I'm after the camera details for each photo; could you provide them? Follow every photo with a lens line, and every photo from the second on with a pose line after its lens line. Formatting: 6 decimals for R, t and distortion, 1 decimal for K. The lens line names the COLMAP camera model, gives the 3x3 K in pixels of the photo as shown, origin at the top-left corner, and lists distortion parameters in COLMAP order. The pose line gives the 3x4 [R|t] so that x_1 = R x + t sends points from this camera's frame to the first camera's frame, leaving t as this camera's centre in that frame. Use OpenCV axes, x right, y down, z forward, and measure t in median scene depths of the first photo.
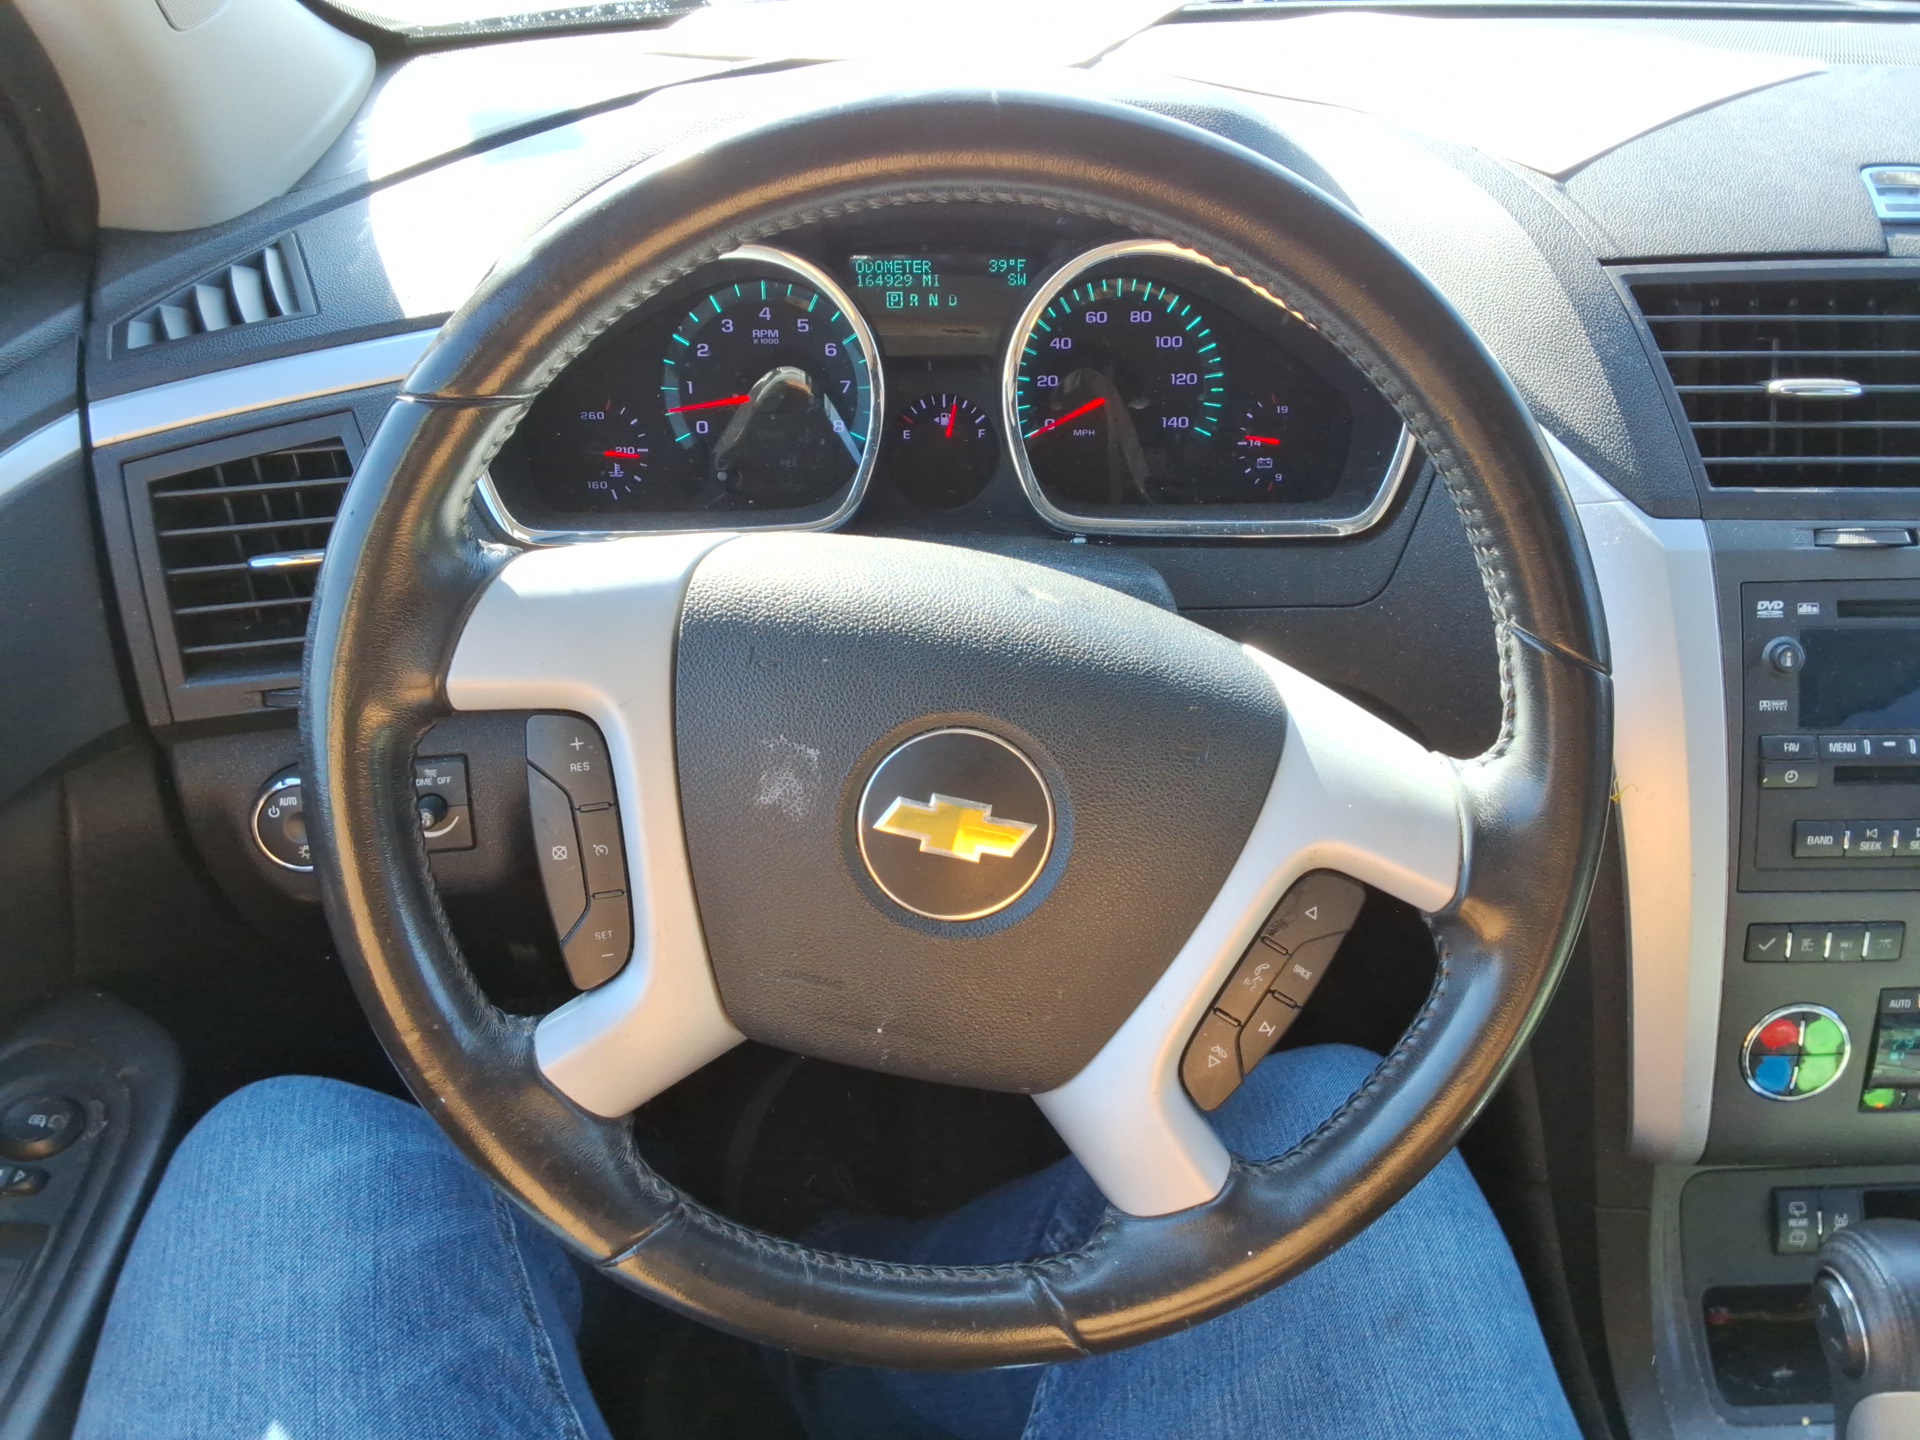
lens RADIAL K [[1565.5, 0, 977.7], [0, 1565.5, 713.3], [0, 0, 1]] dist [0.092077, -0.136413]
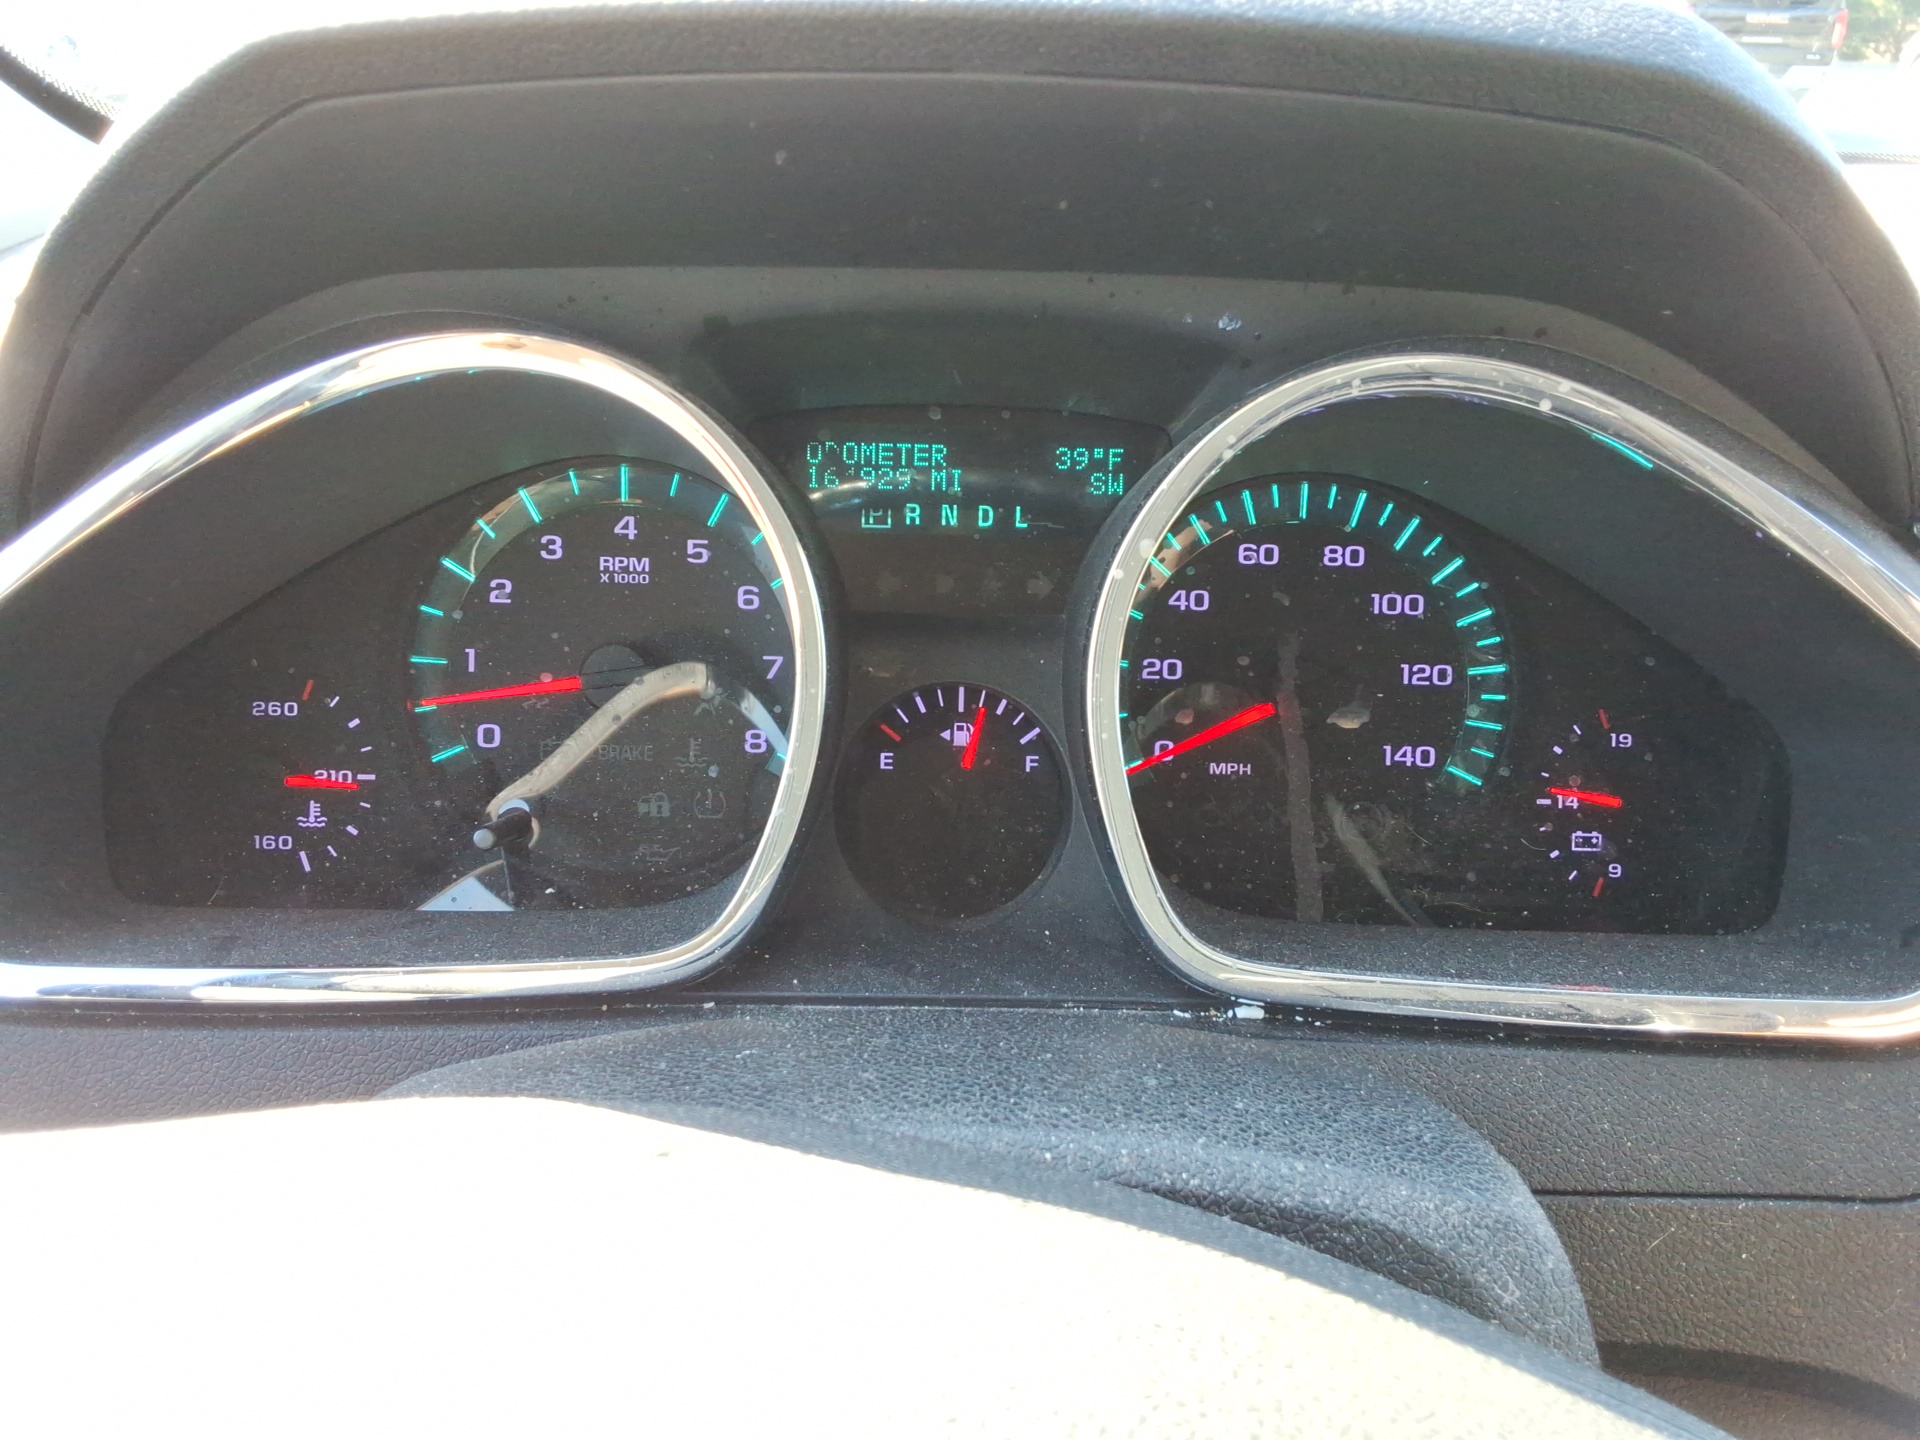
lens RADIAL K [[1565.5, 0, 977.7], [0, 1565.5, 713.3], [0, 0, 1]] dist [0.092077, -0.136413]
pose [[0.999295, 0.032577, -0.018641, -0.006464], [-0.035520, 0.981290, -0.189228, -0.097781], [0.012127, 0.189757, 0.981756, 0.497366]]
